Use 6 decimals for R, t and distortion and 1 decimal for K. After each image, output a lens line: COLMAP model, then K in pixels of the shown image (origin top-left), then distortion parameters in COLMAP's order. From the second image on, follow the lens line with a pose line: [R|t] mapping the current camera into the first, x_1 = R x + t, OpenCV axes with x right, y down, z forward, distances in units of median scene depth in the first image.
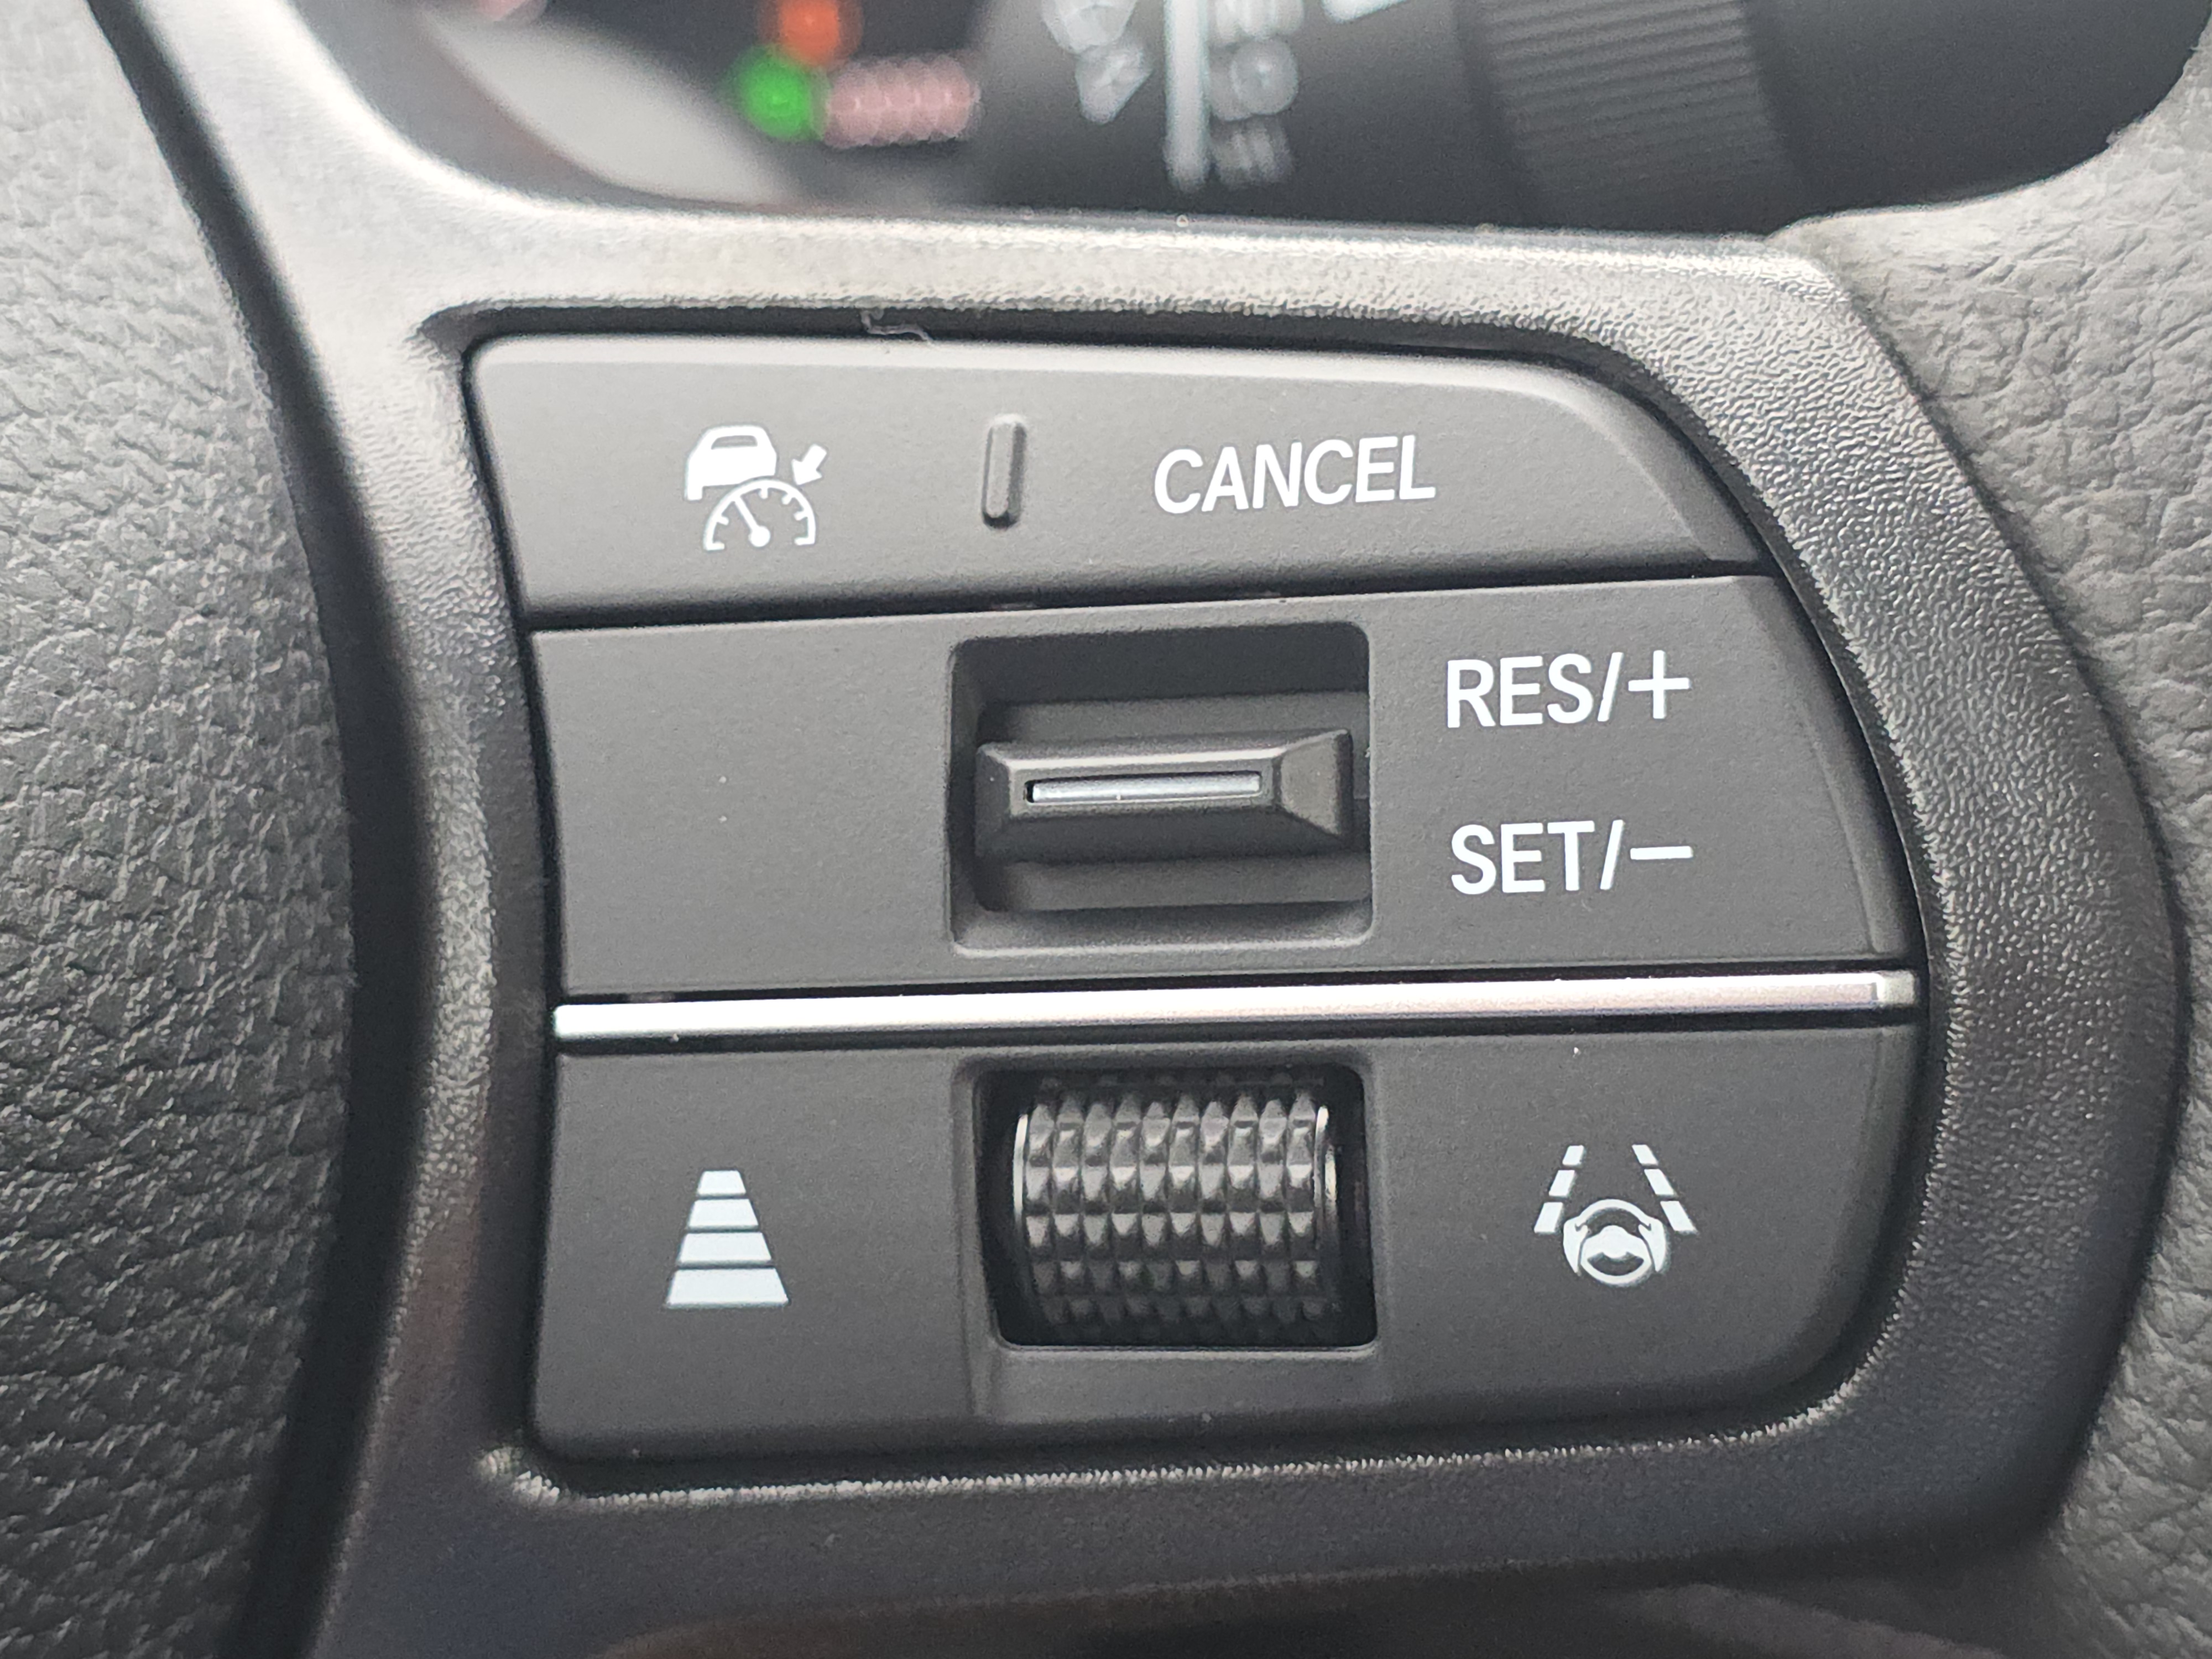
lens RADIAL K [[4306.5, 0, 1097.8], [0, 4306.5, 822.5], [0, 0, 1]] dist [-0.047895, 0.000000]
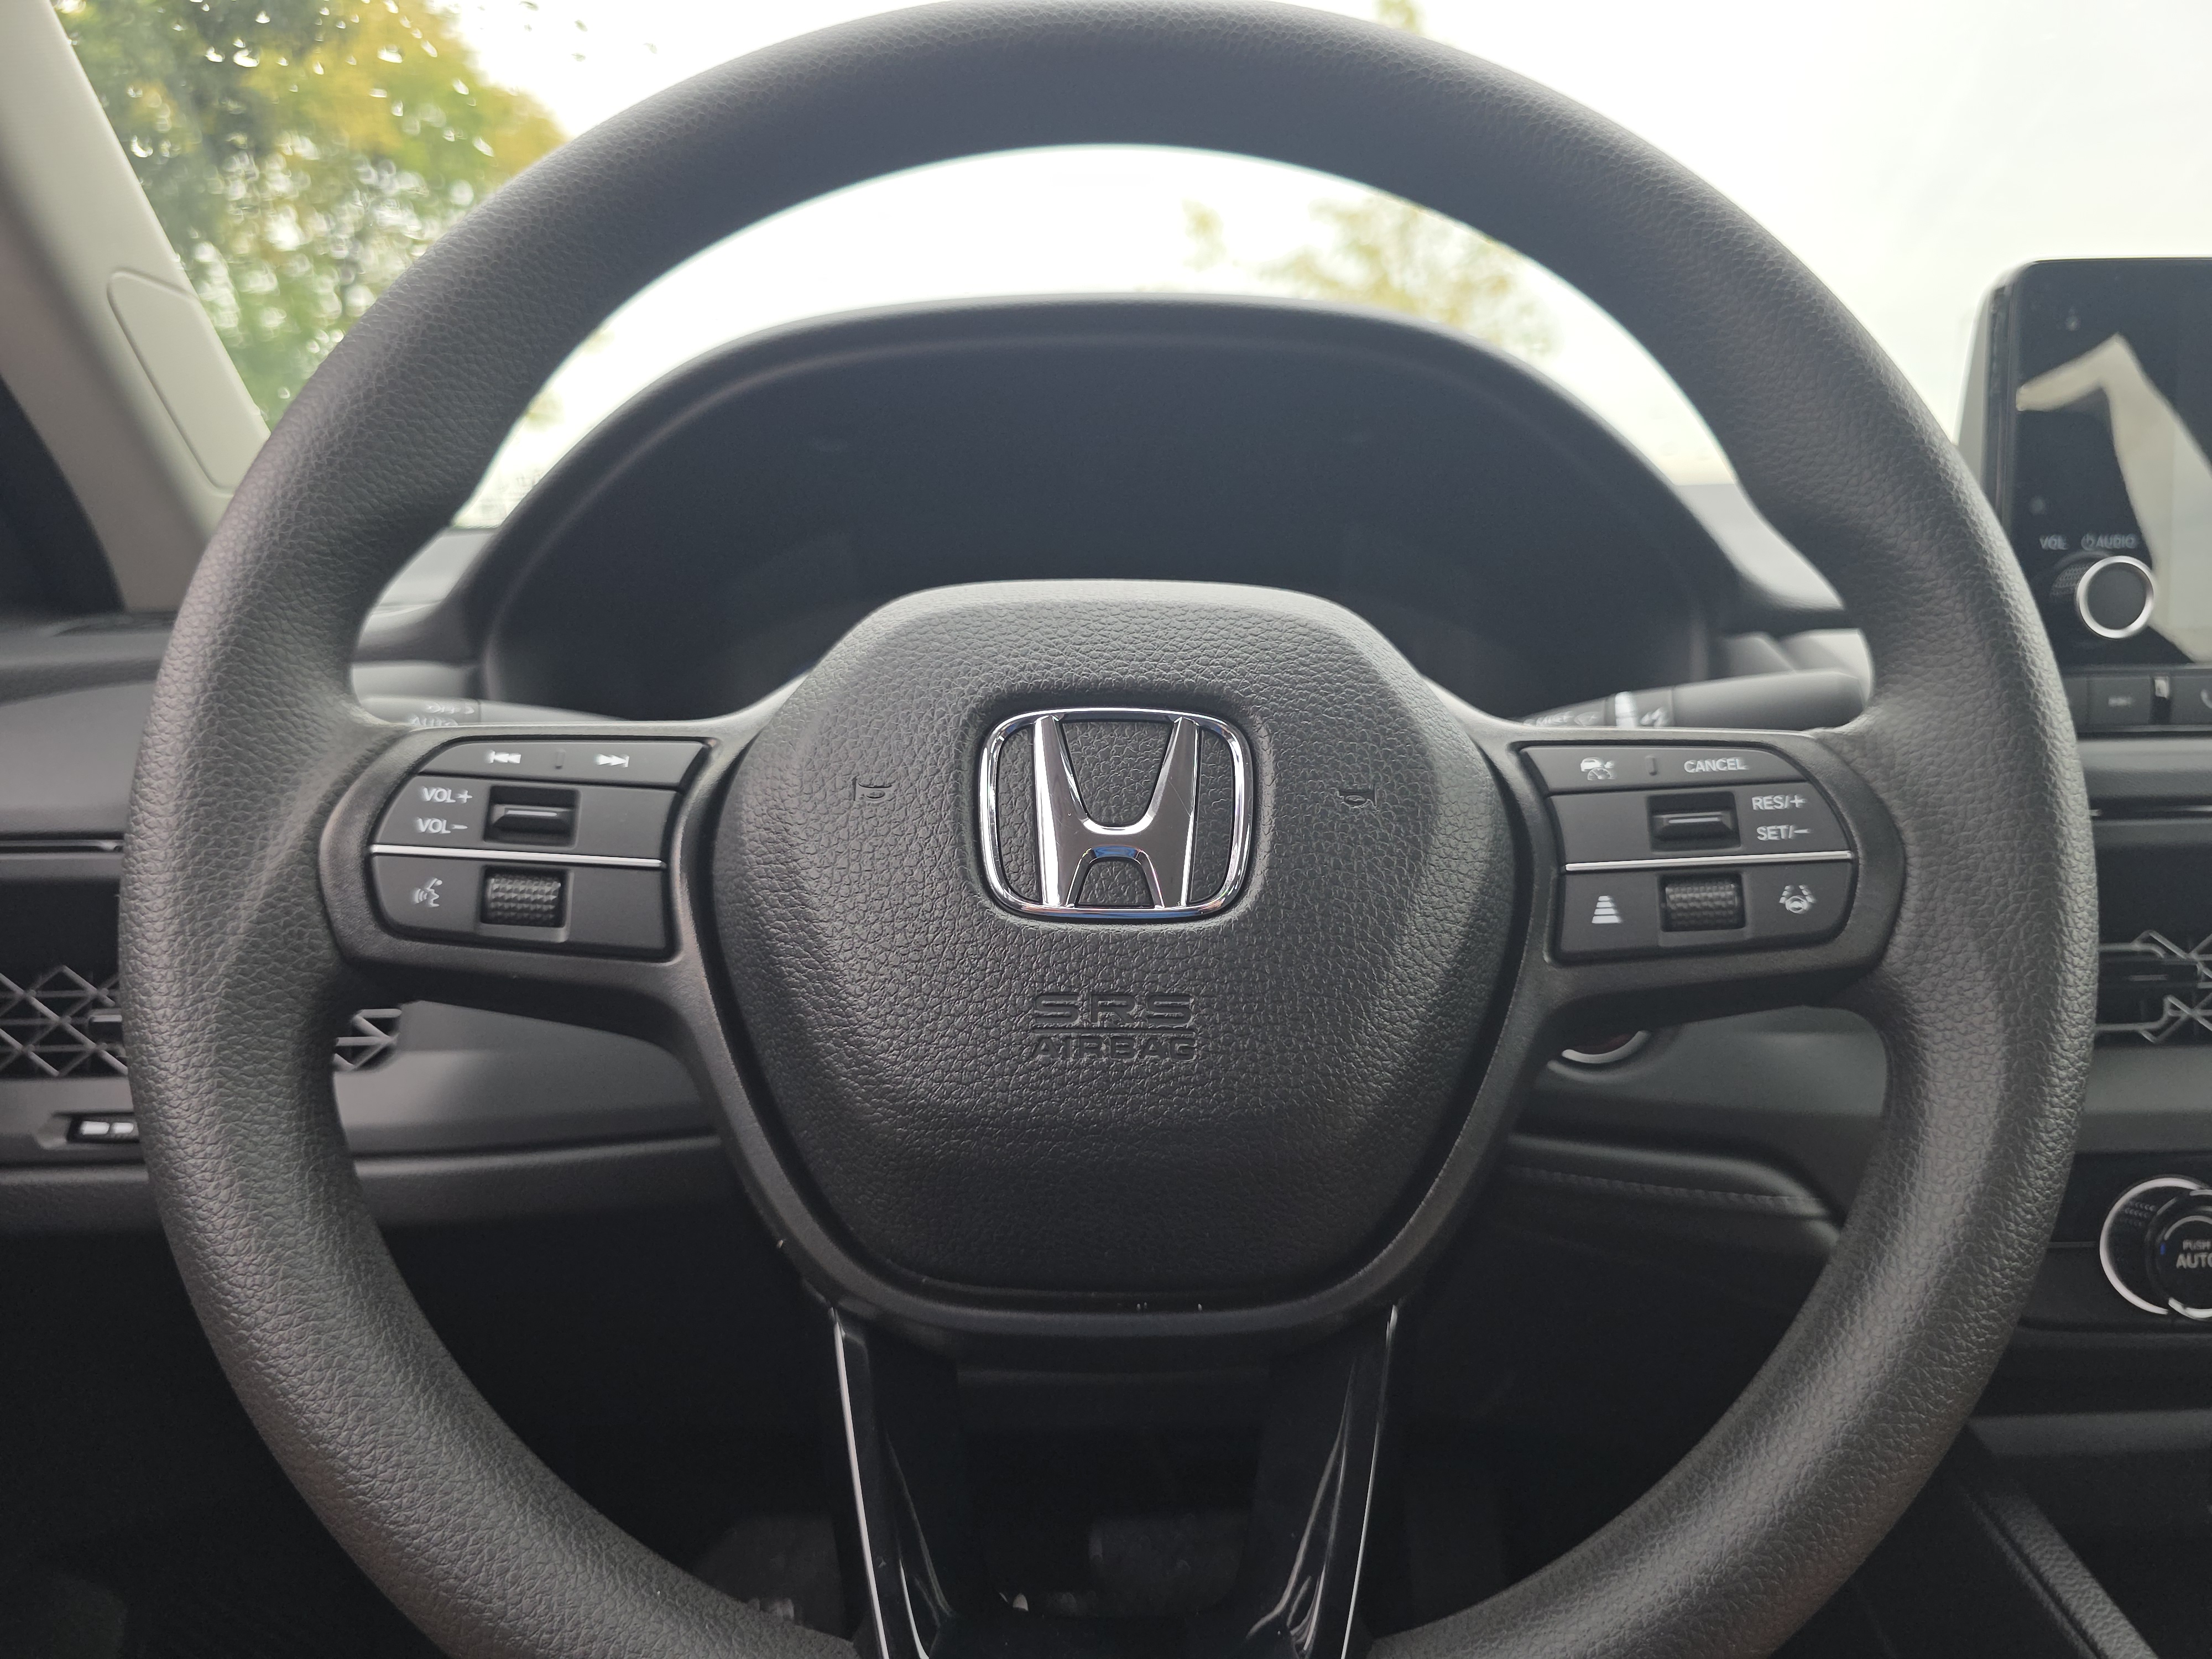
lens RADIAL K [[1532.3, 0, 1123.9], [0, 1532.3, 852.5], [0, 0, 1]] dist [0.041132, -0.051310]
pose [[0.997030, 0.049545, 0.058965, -0.759356], [-0.032859, 0.966084, -0.256128, 0.513002], [-0.069655, 0.253430, 0.964843, -0.701162]]
